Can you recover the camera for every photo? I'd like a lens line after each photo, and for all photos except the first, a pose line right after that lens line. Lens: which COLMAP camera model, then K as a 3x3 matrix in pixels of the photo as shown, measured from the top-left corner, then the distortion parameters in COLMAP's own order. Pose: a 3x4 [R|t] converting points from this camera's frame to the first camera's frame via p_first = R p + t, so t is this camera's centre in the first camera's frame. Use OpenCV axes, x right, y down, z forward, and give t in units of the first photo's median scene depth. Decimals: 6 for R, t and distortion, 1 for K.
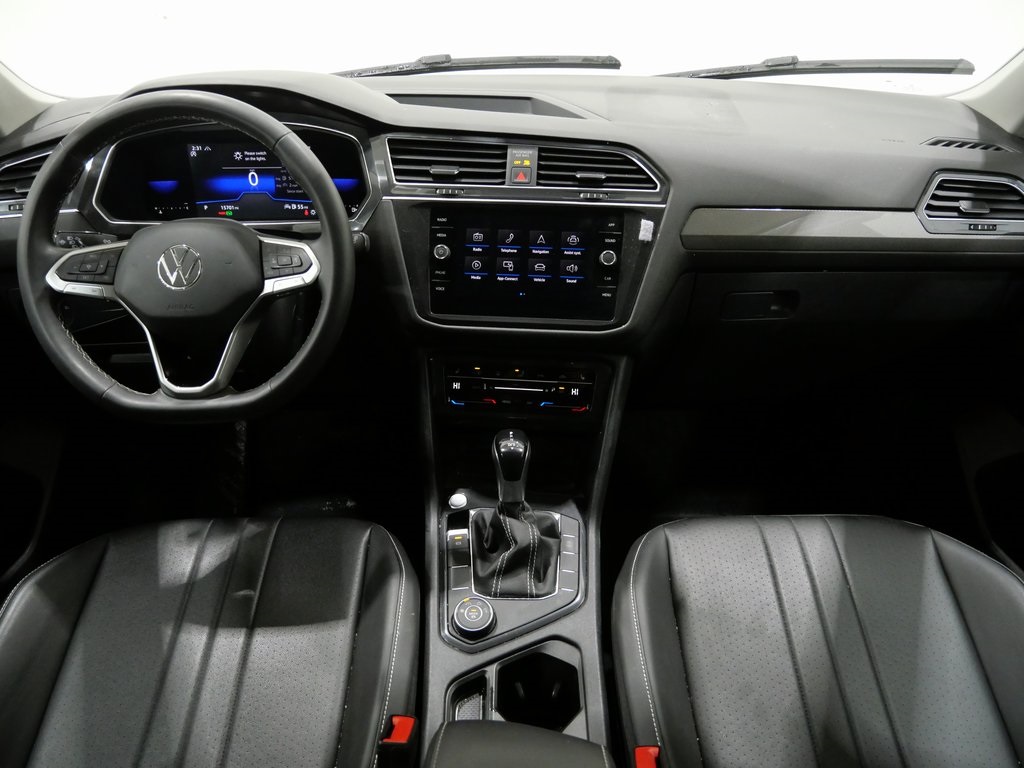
lens RADIAL K [[731.4, 0, 513.8], [0, 731.4, 381.4], [0, 0, 1]] dist [-0.031274, 0.003401]
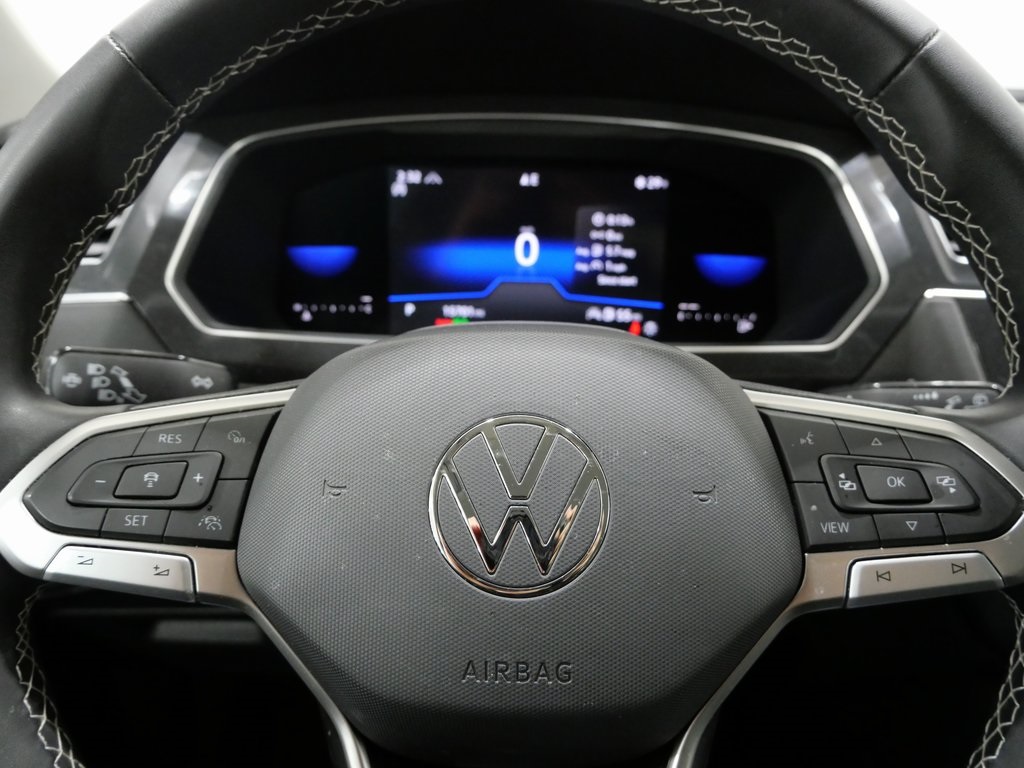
lens RADIAL K [[731.4, 0, 514.1], [0, 731.4, 384.1], [0, 0, 1]] dist [-0.031274, 0.003401]
pose [[0.999259, 0.031233, -0.022485, -0.450921], [-0.034773, 0.983102, -0.179728, -0.150264], [0.016492, 0.180377, 0.983459, 0.735789]]
